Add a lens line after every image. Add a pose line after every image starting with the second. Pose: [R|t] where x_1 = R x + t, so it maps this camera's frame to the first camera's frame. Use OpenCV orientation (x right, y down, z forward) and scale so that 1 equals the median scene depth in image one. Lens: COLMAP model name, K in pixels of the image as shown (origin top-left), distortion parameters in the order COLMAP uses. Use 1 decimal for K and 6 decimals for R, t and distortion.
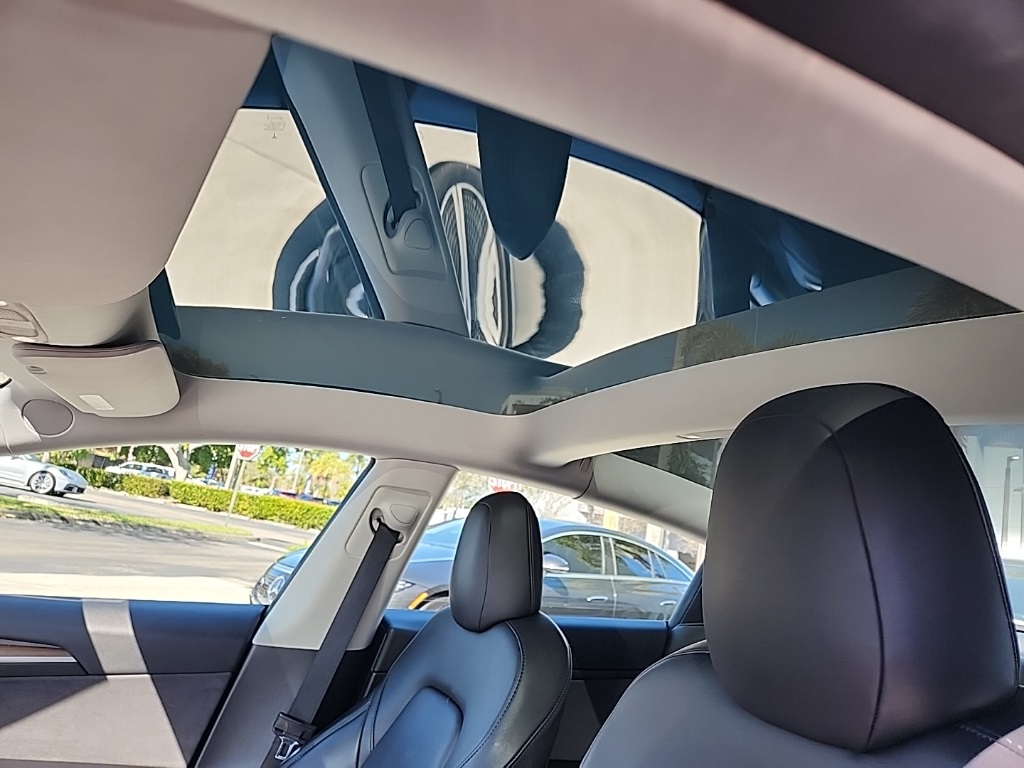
lens RADIAL K [[679.7, 0, 513.5], [0, 679.7, 384.6], [0, 0, 1]] dist [0.068819, -0.056268]
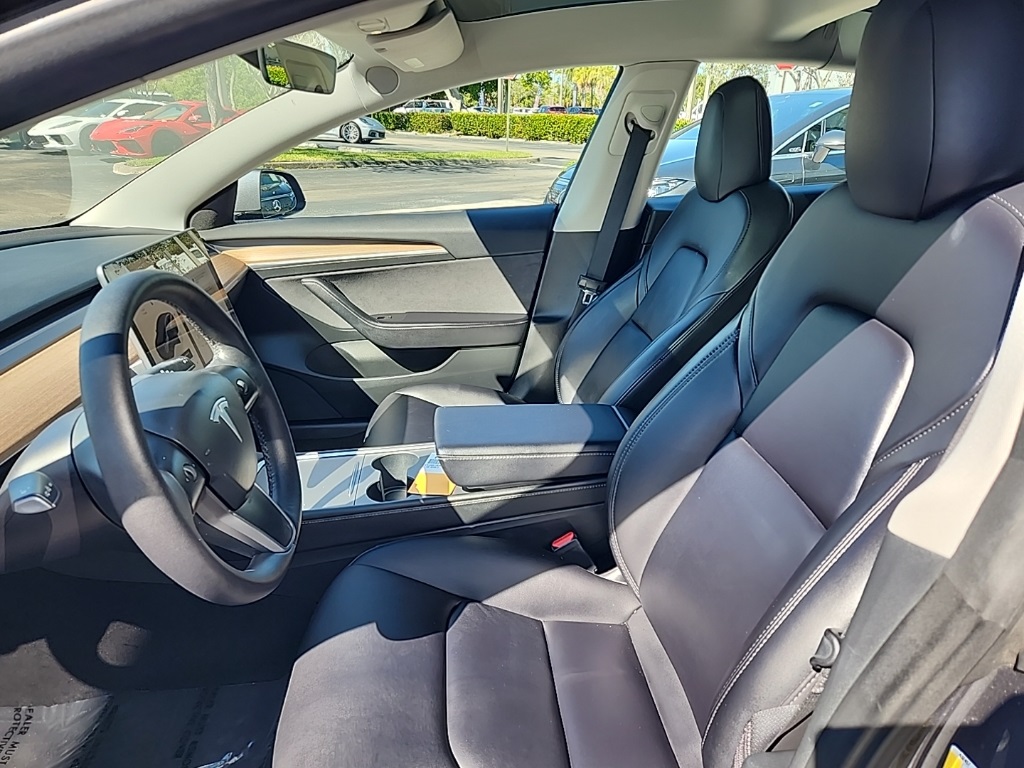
lens RADIAL K [[675.6, 0, 513.3], [0, 675.6, 401.3], [0, 0, 1]] dist [0.074031, -0.055937]
pose [[0.919331, 0.002807, -0.393475, 0.042327], [0.214357, 0.834994, 0.506790, -0.023092], [0.329972, -0.550252, 0.767034, -0.129048]]
